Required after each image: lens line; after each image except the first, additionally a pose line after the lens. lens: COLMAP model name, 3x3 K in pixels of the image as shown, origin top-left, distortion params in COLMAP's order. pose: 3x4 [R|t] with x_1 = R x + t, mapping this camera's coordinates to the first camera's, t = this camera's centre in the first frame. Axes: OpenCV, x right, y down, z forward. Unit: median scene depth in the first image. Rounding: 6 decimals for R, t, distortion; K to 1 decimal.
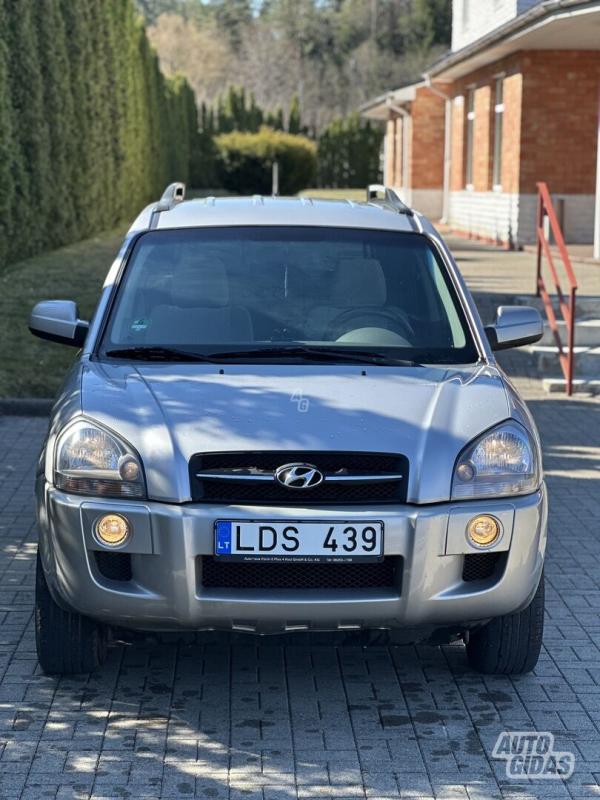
lens RADIAL K [[1774.3, 0, 300.0], [0, 1774.3, 400.0], [0, 0, 1]] dist [0.133127, 0.696869]
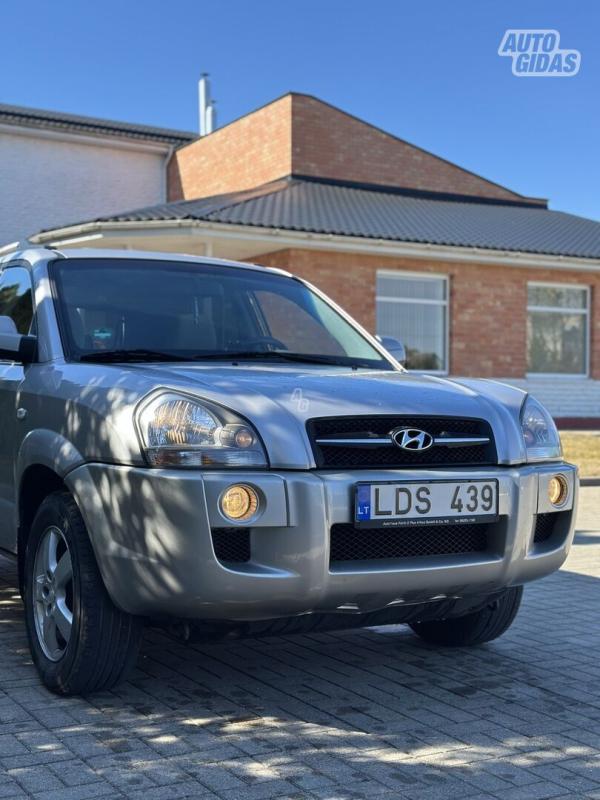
lens RADIAL K [[1119.7, 0, 301.2], [0, 1119.7, 416.4], [0, 0, 1]] dist [0.125710, -0.070307]
pose [[0.888530, -0.009378, 0.458723, -0.334009], [0.062215, 0.993020, -0.100206, 0.087885], [-0.454581, 0.117576, 0.882911, 0.479537]]
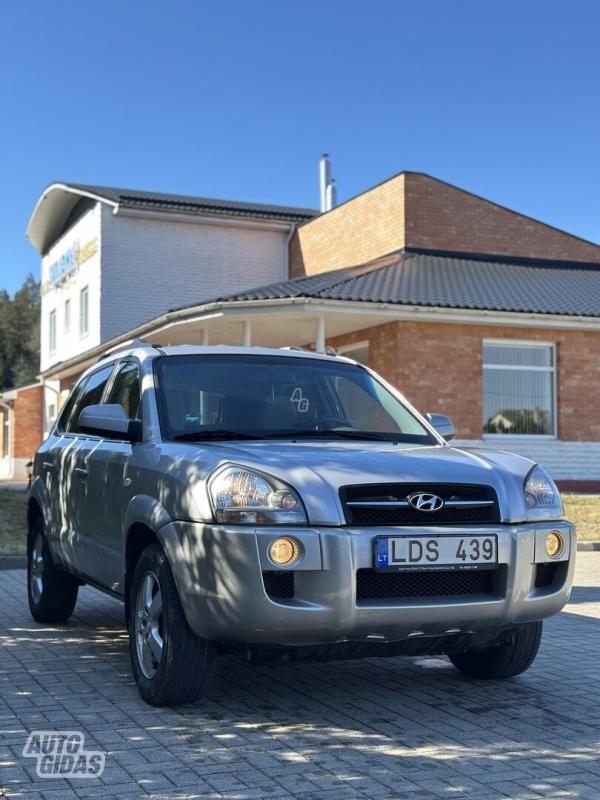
lens RADIAL K [[1119.7, 0, 301.2], [0, 1119.7, 416.4], [0, 0, 1]] dist [0.125710, -0.070307]
pose [[0.935623, 0.006148, 0.352947, -0.351569], [0.054850, 0.985173, -0.162563, 0.105266], [-0.348714, 0.171456, 0.921413, 0.304609]]
